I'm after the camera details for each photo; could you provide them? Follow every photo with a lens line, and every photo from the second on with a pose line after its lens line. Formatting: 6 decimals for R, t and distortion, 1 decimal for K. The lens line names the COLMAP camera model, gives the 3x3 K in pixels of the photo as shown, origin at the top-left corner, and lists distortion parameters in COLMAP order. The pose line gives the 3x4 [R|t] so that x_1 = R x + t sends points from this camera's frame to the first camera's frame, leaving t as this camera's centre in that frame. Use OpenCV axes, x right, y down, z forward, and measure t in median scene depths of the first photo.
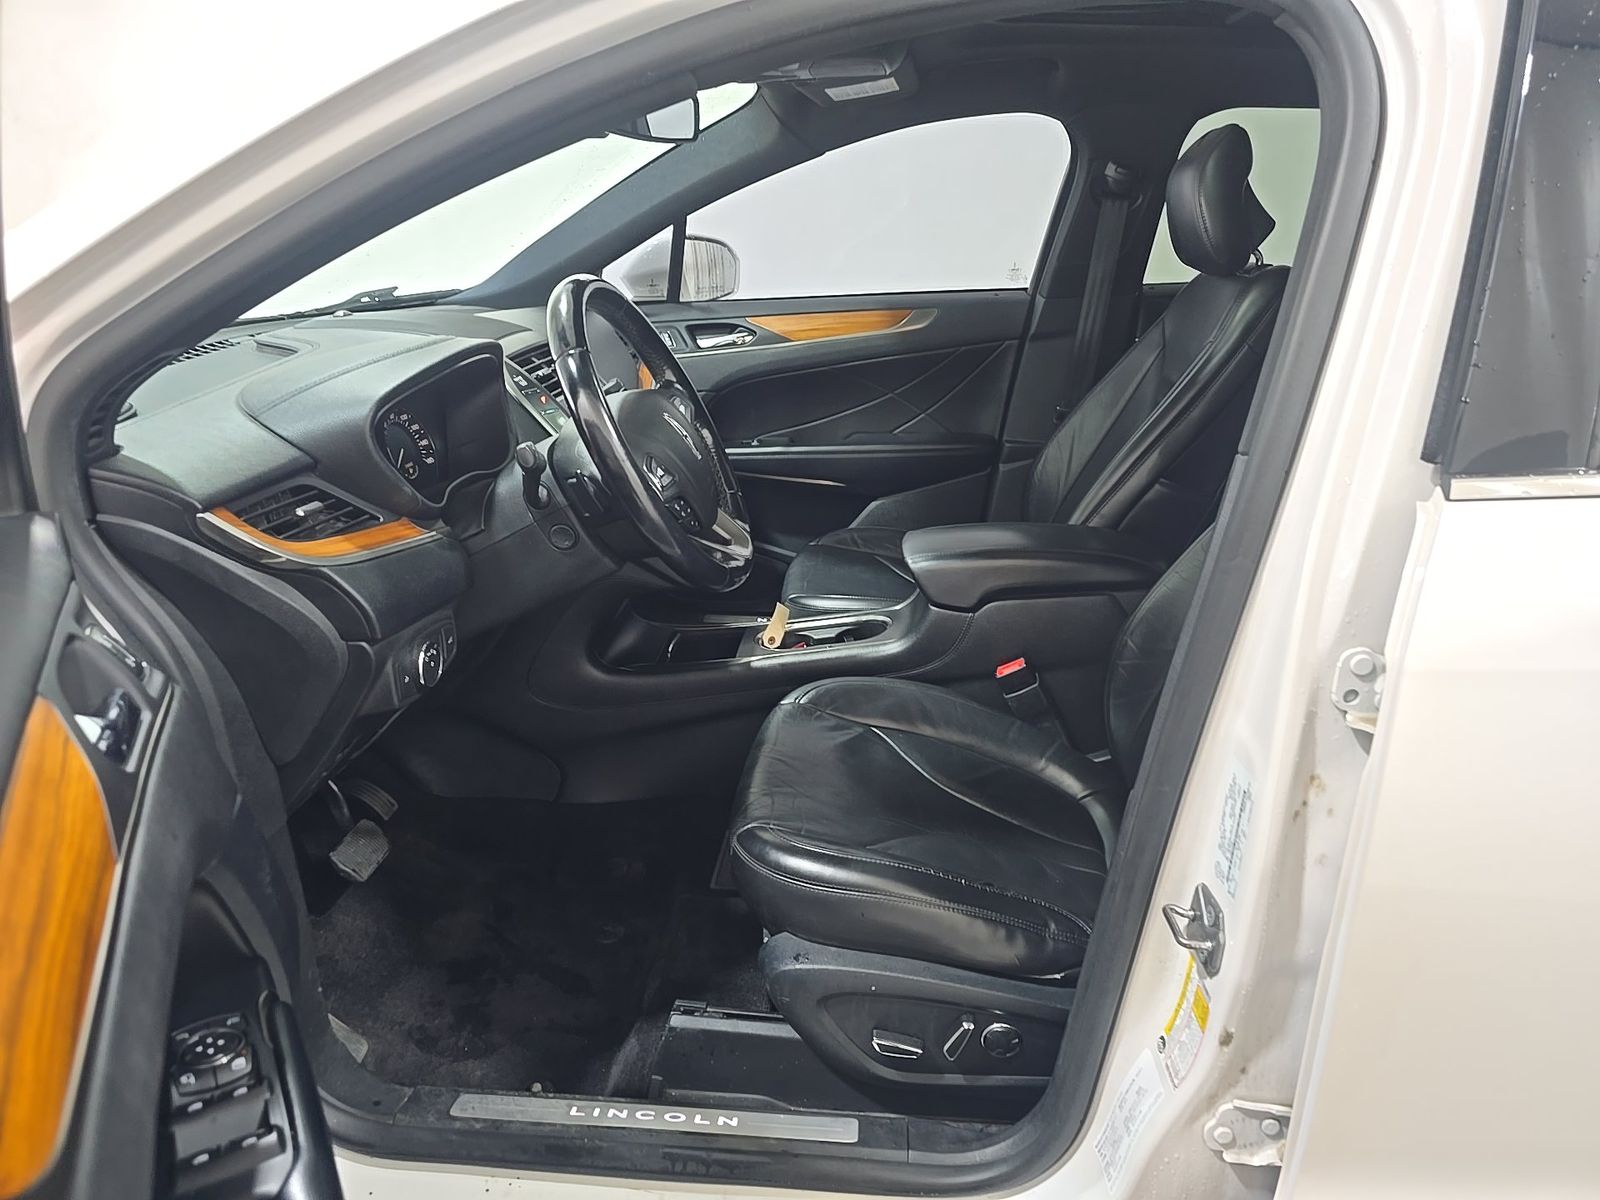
lens RADIAL K [[1067.0, 0, 837.6], [0, 1067.0, 601.0], [0, 0, 1]] dist [0.057369, 0.001434]
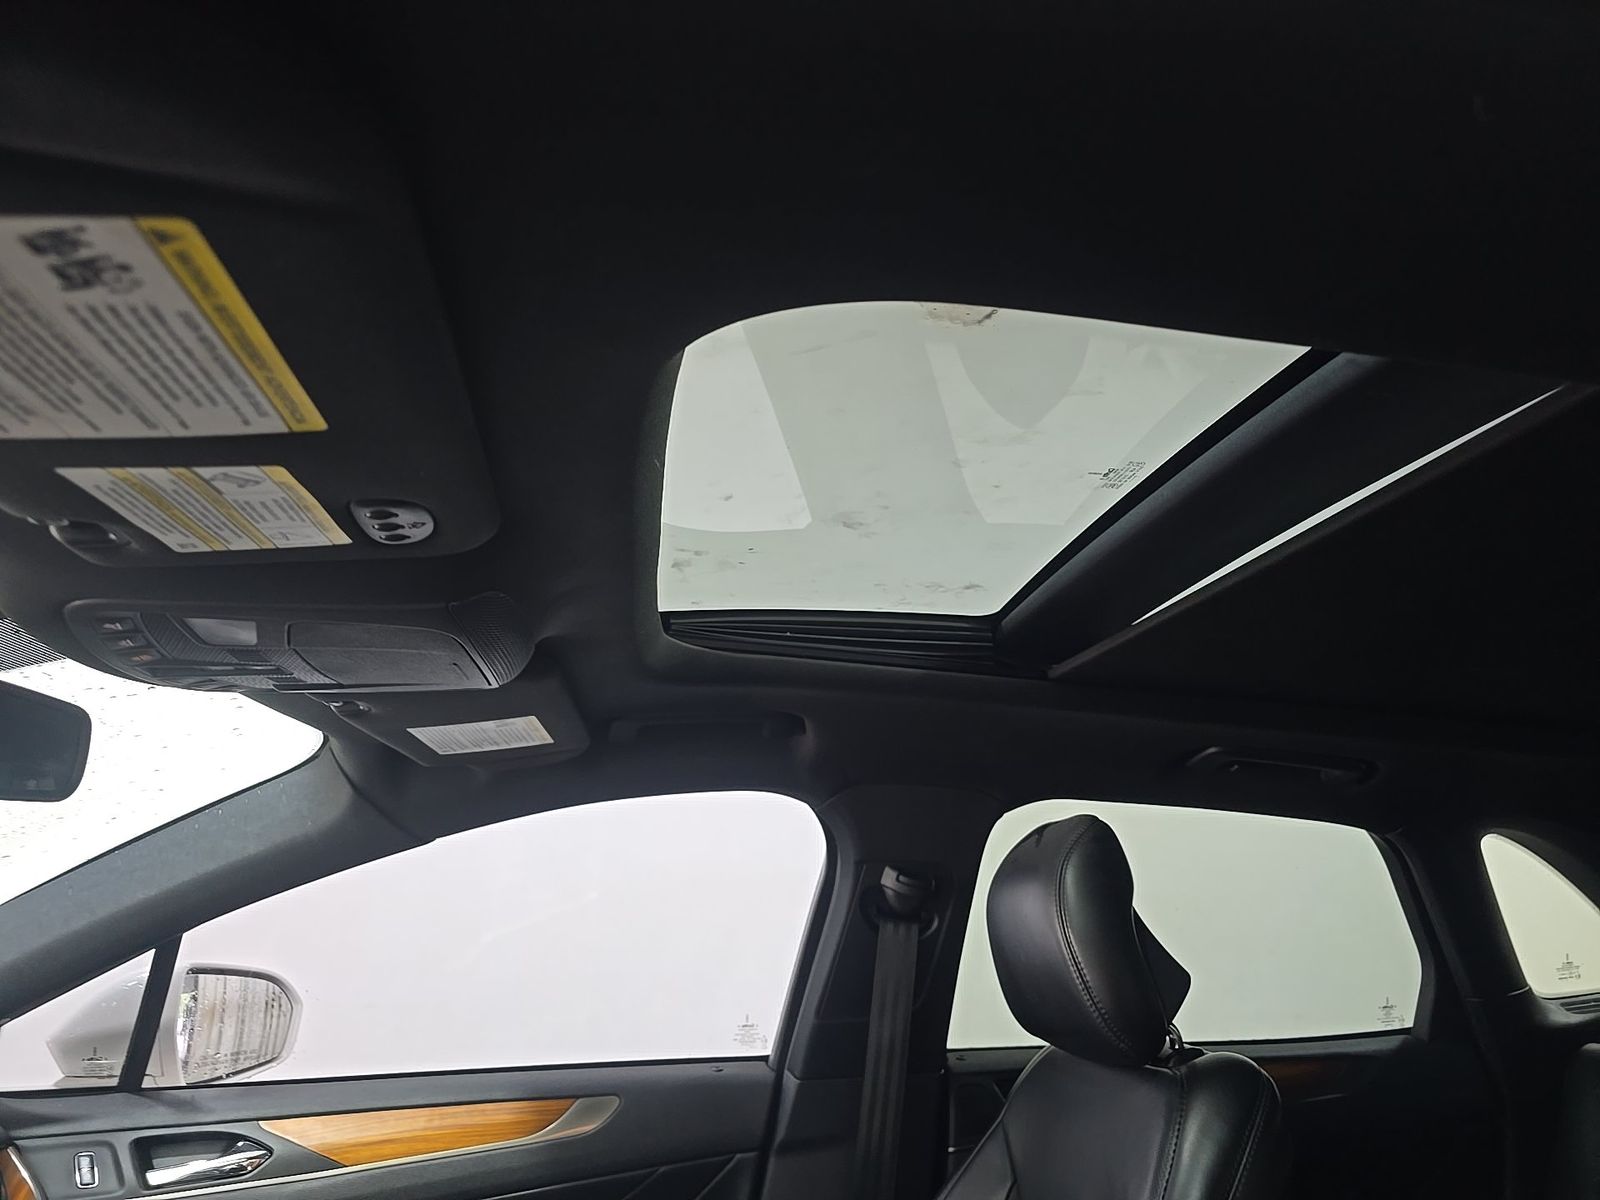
lens RADIAL K [[1070.5, 0, 800.0], [0, 1070.5, 600.0], [0, 0, 1]] dist [0.000902, 0.000629]
pose [[0.977626, 0.072180, 0.197580, 0.055987], [0.057507, 0.811791, -0.581109, -0.149726], [-0.202338, 0.579470, 0.789477, 0.370706]]
